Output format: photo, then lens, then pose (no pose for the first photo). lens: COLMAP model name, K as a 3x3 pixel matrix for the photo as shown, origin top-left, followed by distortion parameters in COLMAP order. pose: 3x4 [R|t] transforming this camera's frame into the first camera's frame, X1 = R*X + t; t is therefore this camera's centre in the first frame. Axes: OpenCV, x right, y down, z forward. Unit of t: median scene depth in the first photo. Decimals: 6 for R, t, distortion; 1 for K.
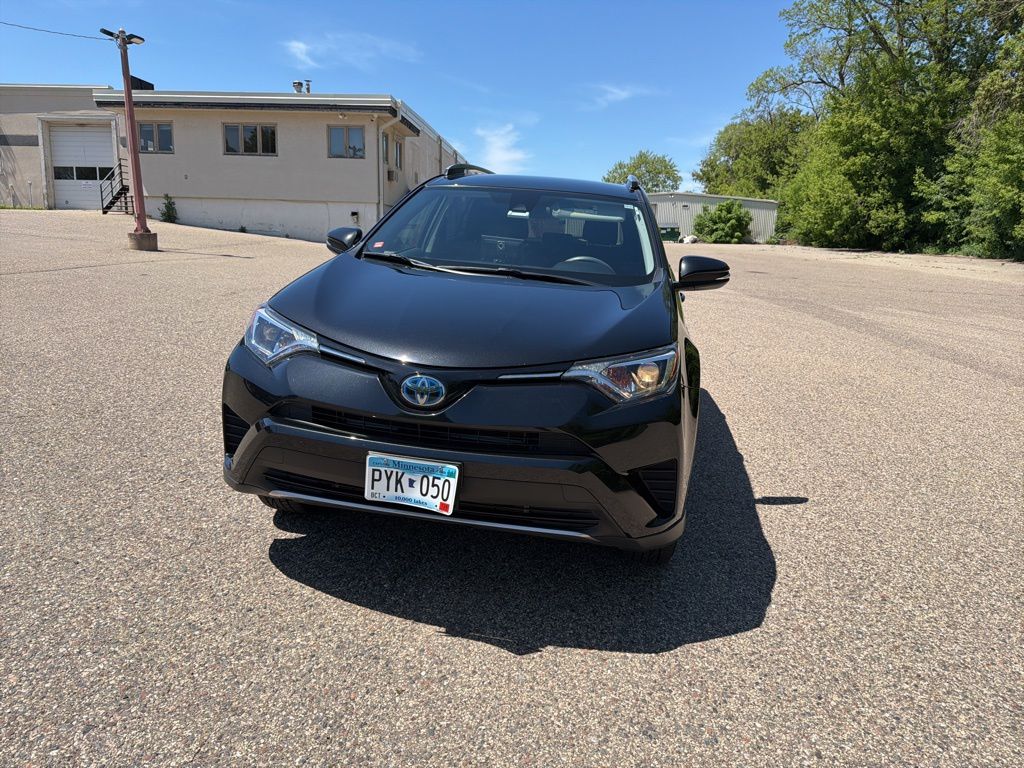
lens RADIAL K [[709.8, 0, 520.1], [0, 709.8, 373.1], [0, 0, 1]] dist [0.027649, -0.037187]
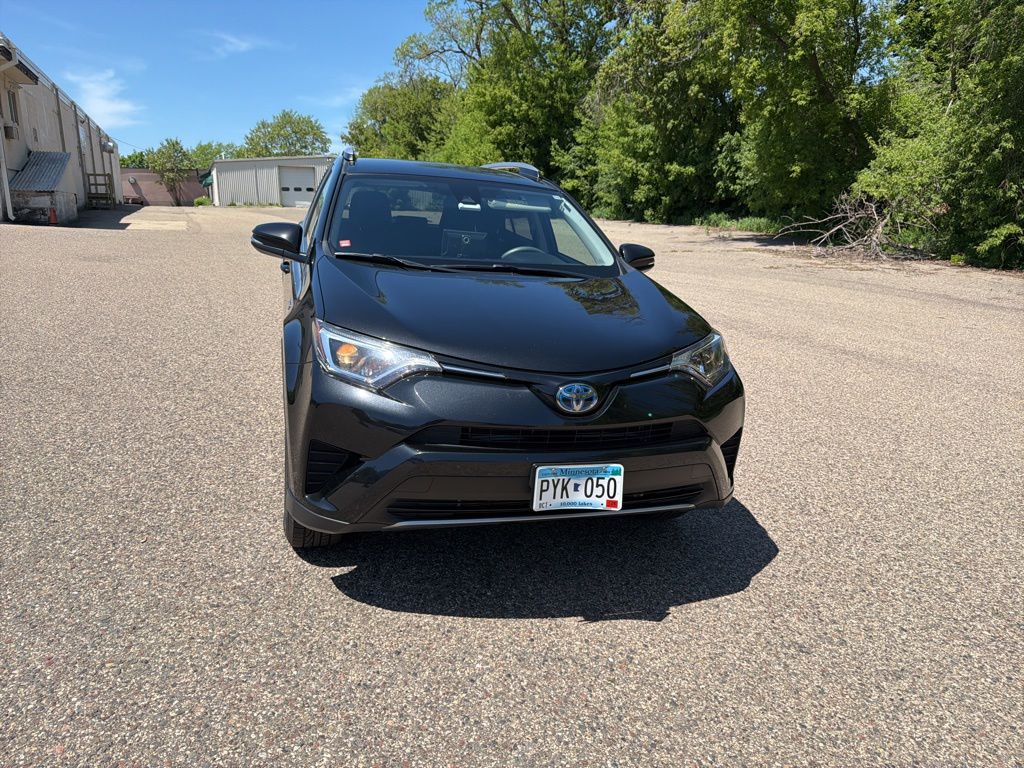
lens RADIAL K [[709.8, 0, 513.0], [0, 709.8, 382.5], [0, 0, 1]] dist [0.027649, -0.037187]
pose [[0.895339, -0.121088, 0.428608, -0.394240], [0.094906, 0.992101, 0.082028, -0.054094], [-0.435155, -0.032765, 0.899759, 0.068103]]
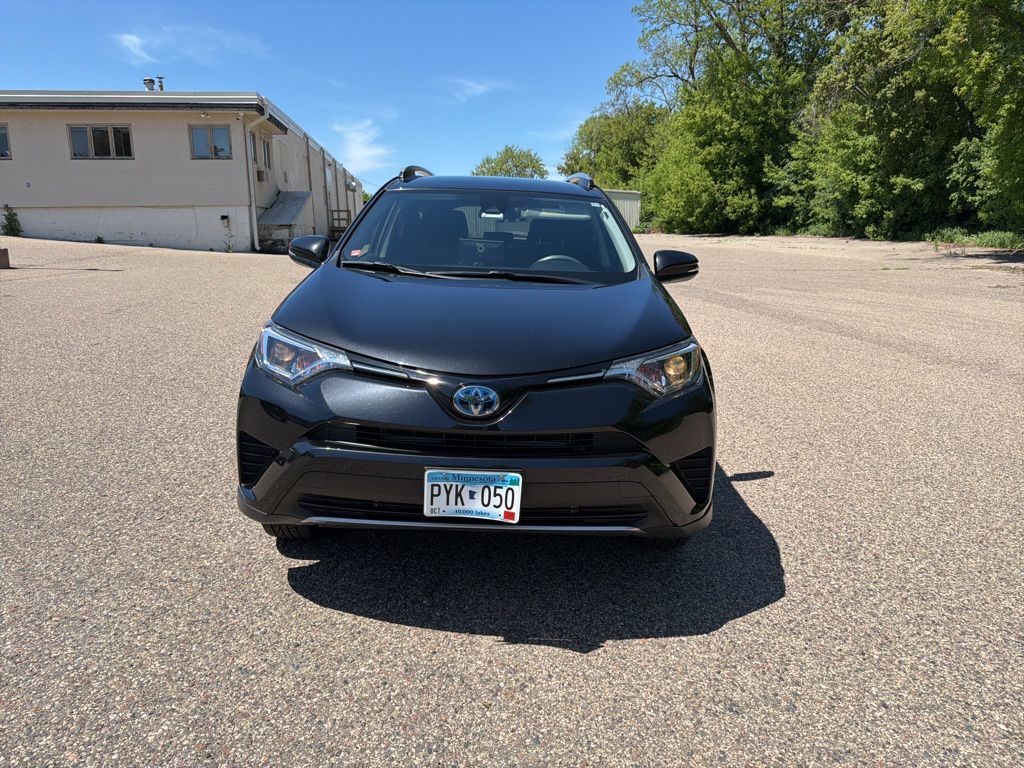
lens RADIAL K [[709.8, 0, 519.2], [0, 709.8, 373.3], [0, 0, 1]] dist [0.027649, -0.037187]
pose [[0.983668, -0.073637, 0.164240, -0.142181], [0.072524, 0.997285, 0.012769, -0.013118], [-0.164735, -0.000649, 0.986338, 0.009016]]
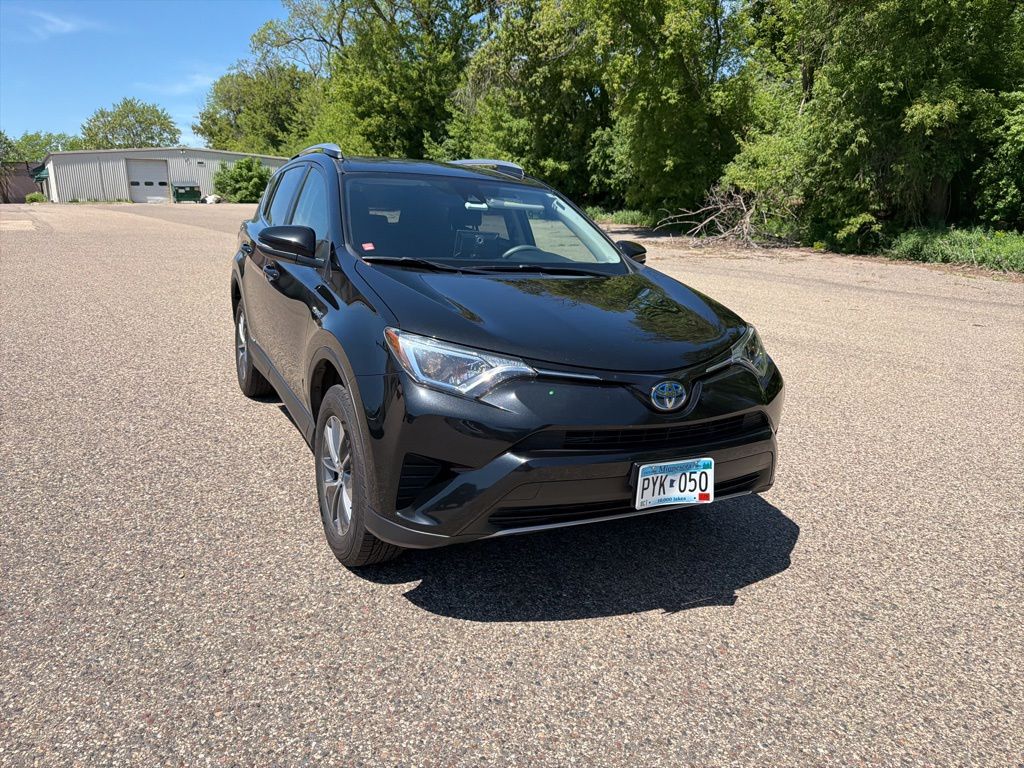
lens RADIAL K [[709.8, 0, 509.6], [0, 709.8, 384.9], [0, 0, 1]] dist [0.027649, -0.037187]
pose [[0.803543, -0.170465, 0.570316, -0.552821], [0.128819, 0.985212, 0.112977, -0.083802], [-0.581141, -0.017315, 0.813619, 0.167992]]
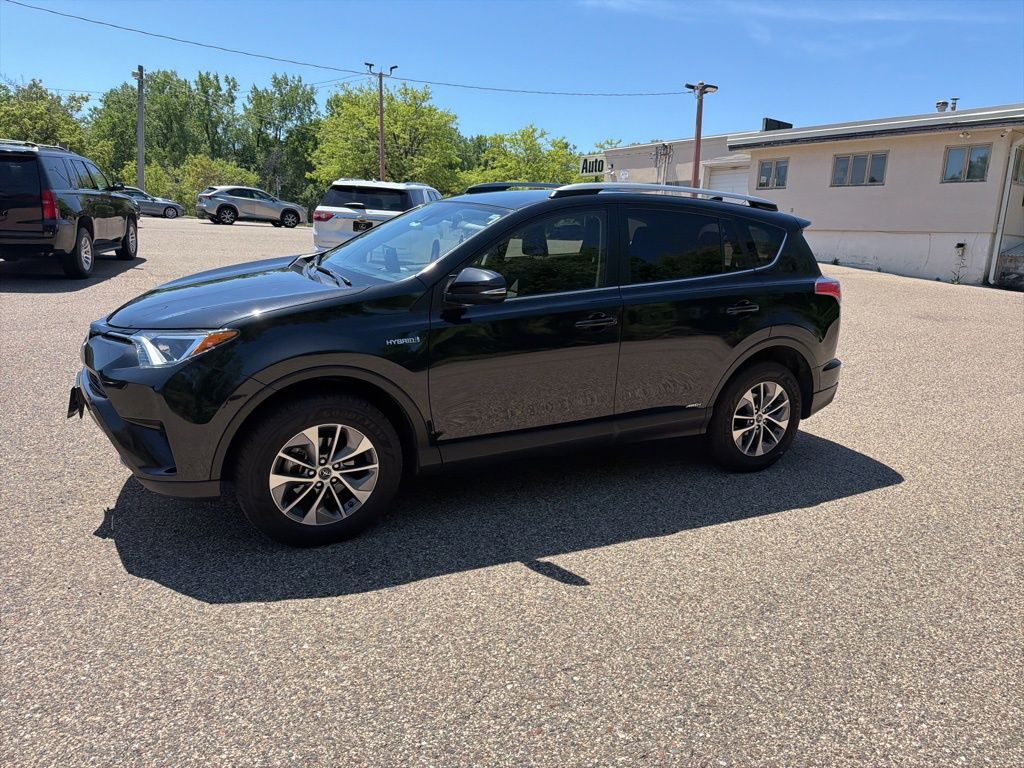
lens RADIAL K [[709.8, 0, 531.0], [0, 709.8, 397.5], [0, 0, 1]] dist [0.027649, -0.037187]
pose [[0.626671, 0.167636, -0.761040, 0.952941], [-0.178659, 0.981483, 0.069078, -0.070195], [0.758528, 0.092677, 0.645017, 0.446341]]
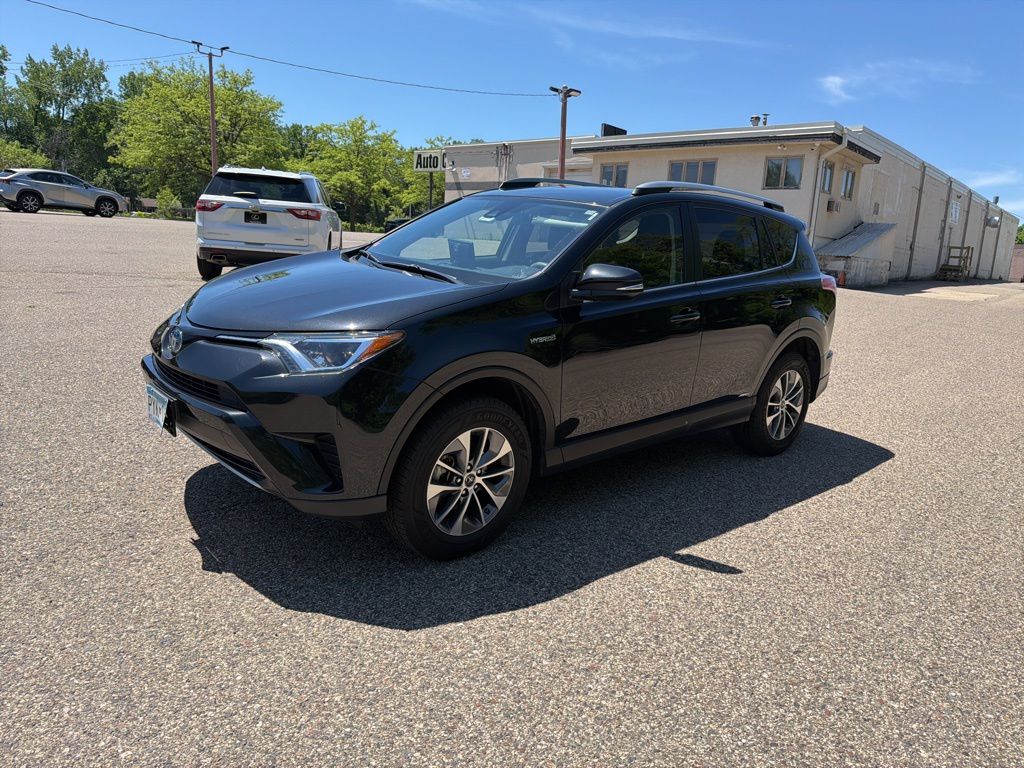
lens RADIAL K [[709.8, 0, 528.8], [0, 709.8, 385.2], [0, 0, 1]] dist [0.027649, -0.037187]
pose [[0.795467, 0.133494, -0.591111, 0.682719], [-0.152198, 0.988180, 0.018351, -0.010267], [0.586573, 0.075368, 0.806382, 0.202927]]
